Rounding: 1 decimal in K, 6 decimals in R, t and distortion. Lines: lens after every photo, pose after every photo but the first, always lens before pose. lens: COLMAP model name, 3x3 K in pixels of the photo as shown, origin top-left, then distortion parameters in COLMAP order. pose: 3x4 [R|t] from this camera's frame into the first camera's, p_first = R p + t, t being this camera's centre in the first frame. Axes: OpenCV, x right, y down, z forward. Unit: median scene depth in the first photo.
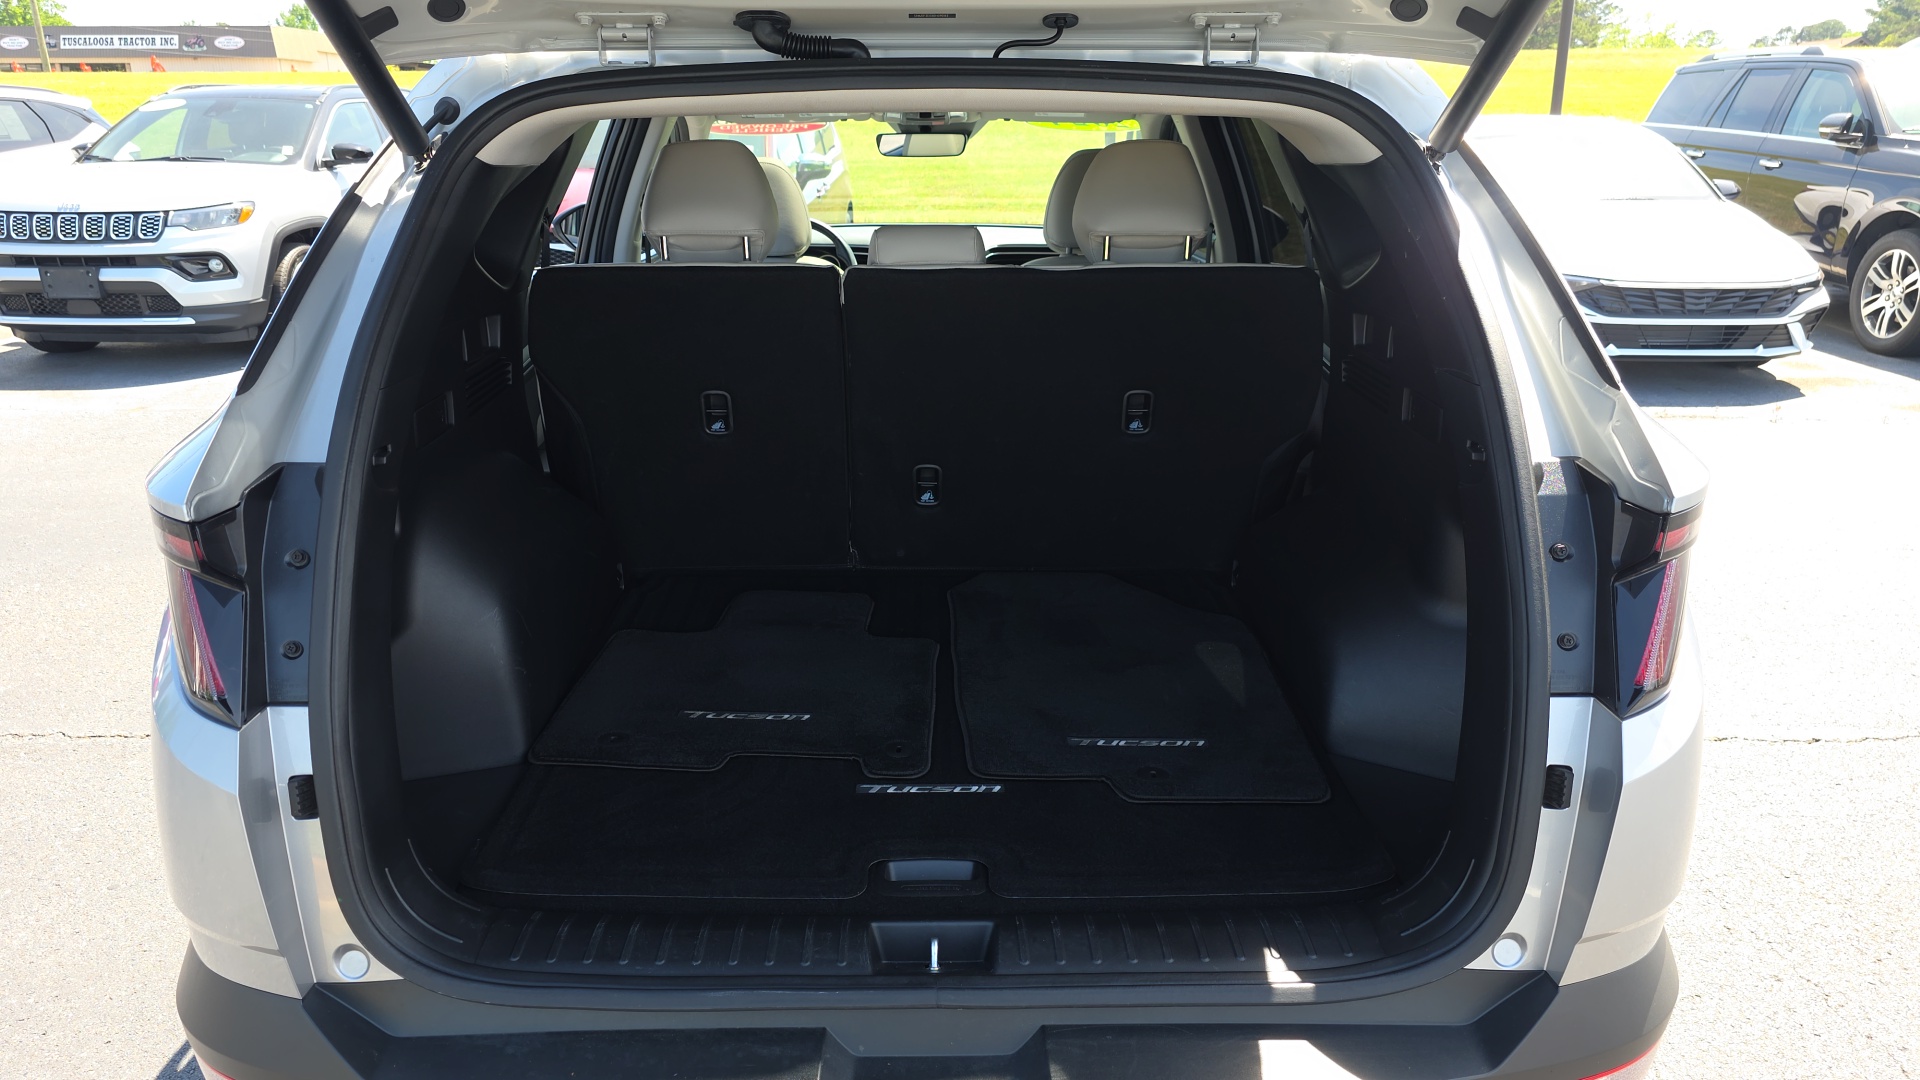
lens RADIAL K [[1294.3, 0, 937.2], [0, 1294.3, 535.0], [0, 0, 1]] dist [0.056281, -0.045787]
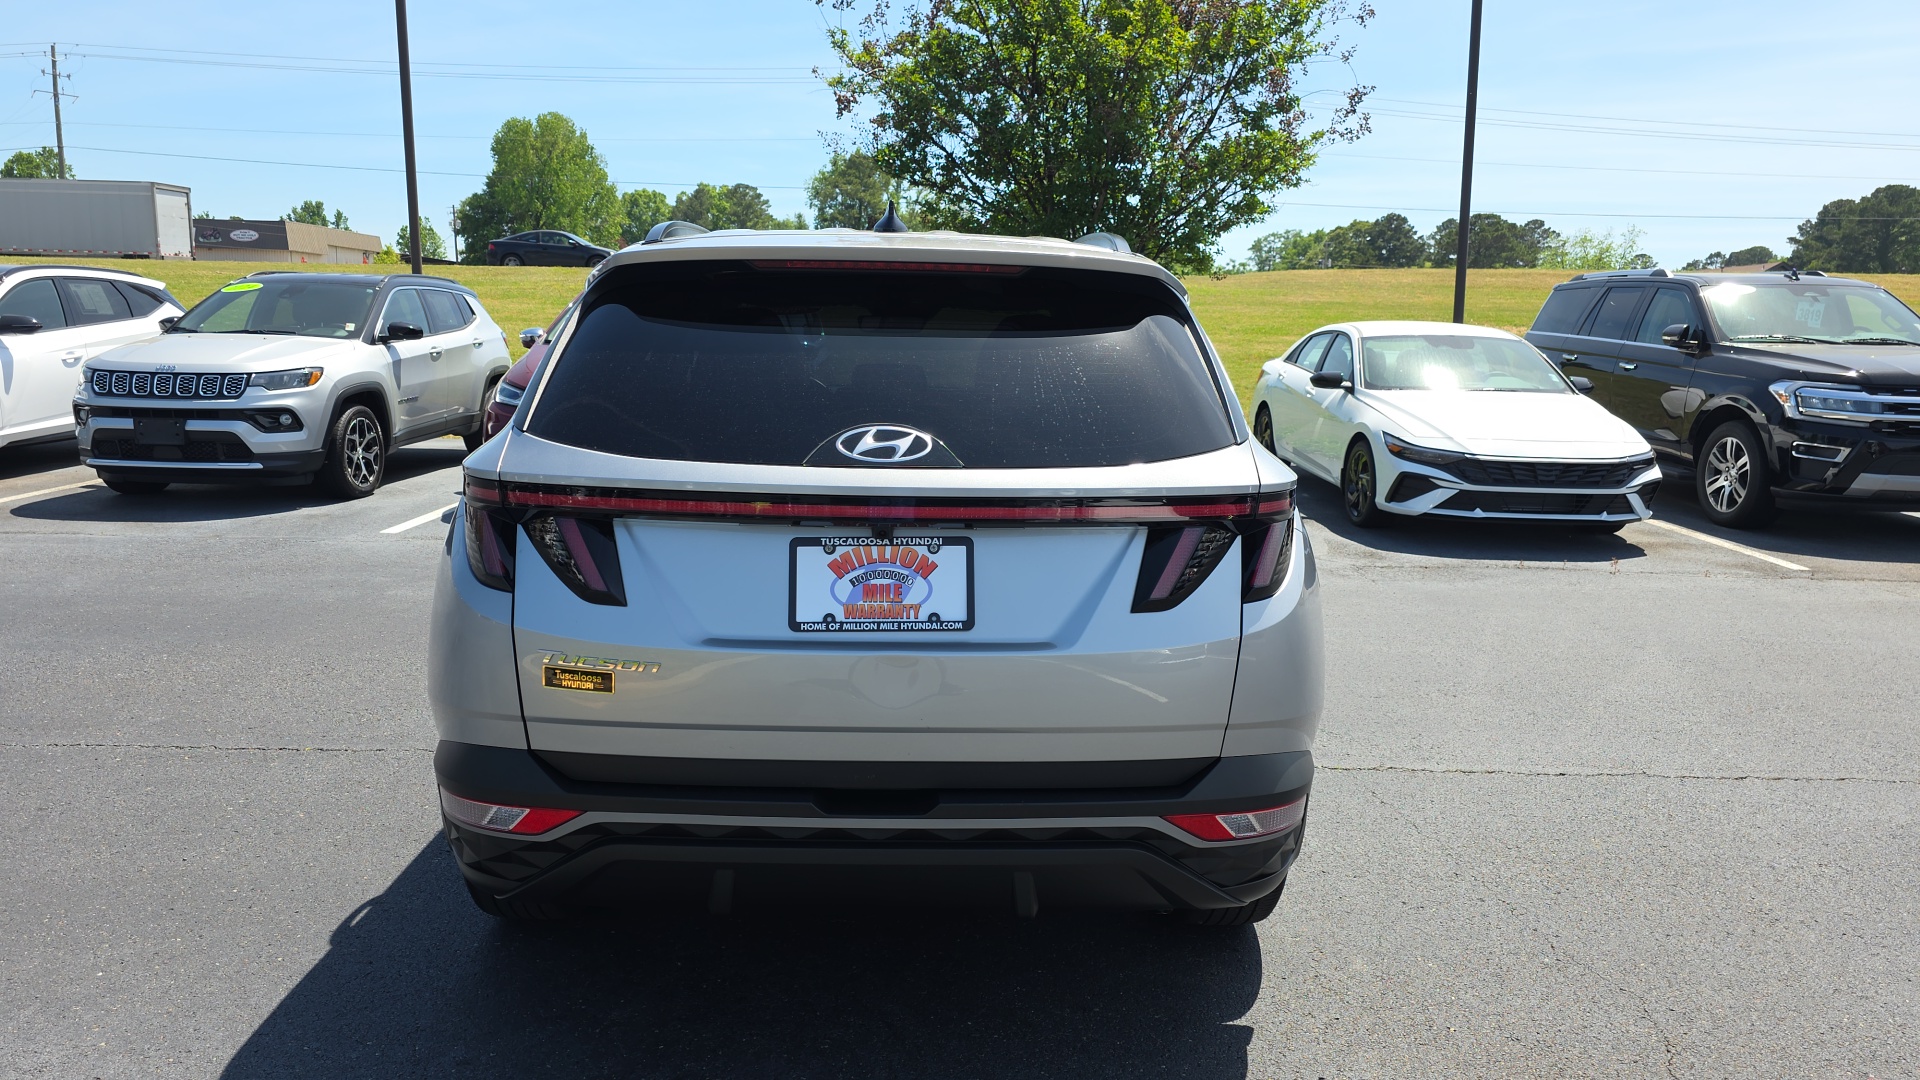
lens RADIAL K [[1349.1, 0, 960.0], [0, 1349.1, 540.0], [0, 0, 1]] dist [0.038474, -0.002104]
pose [[0.999367, 0.014099, 0.032672, 0.009989], [-0.009090, 0.988843, -0.148683, 0.065410], [-0.034404, 0.148292, 0.988345, -0.175822]]
